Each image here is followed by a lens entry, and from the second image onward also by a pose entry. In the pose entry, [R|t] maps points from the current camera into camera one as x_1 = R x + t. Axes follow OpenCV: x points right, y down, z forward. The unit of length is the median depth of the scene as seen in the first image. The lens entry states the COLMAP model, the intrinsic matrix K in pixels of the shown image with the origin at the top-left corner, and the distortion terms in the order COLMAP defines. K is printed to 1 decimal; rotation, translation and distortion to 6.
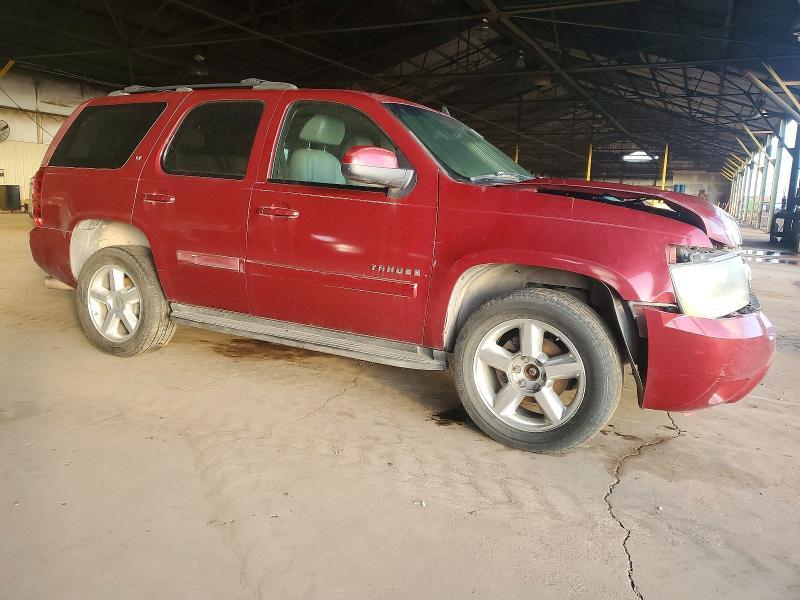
lens RADIAL K [[648.5, 0, 400.0], [0, 648.5, 300.0], [0, 0, 1]] dist [0.007903, 0.011796]
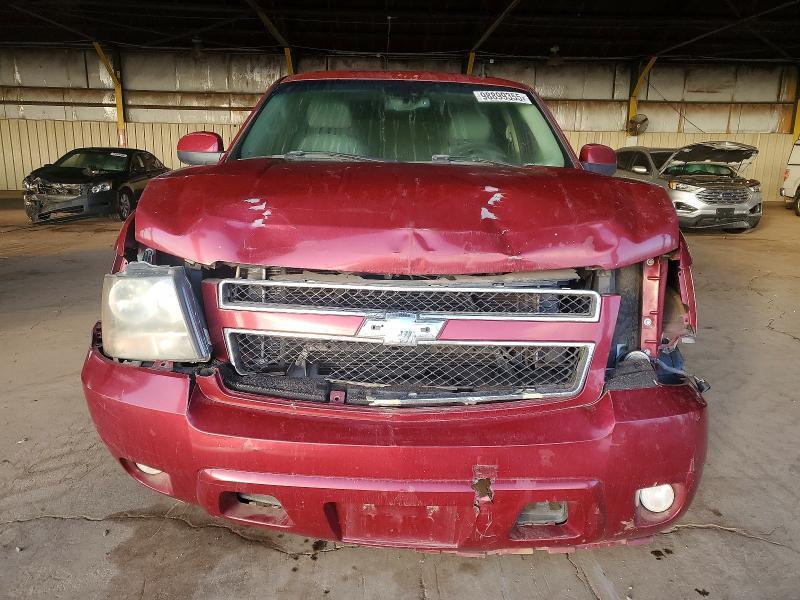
lens RADIAL K [[648.5, 0, 400.0], [0, 648.5, 300.0], [0, 0, 1]] dist [0.007903, 0.011796]
pose [[0.444423, 0.161230, -0.881189, 1.056122], [-0.146036, 0.983551, 0.106307, -0.129620], [0.883834, 0.081440, 0.460658, 0.819649]]
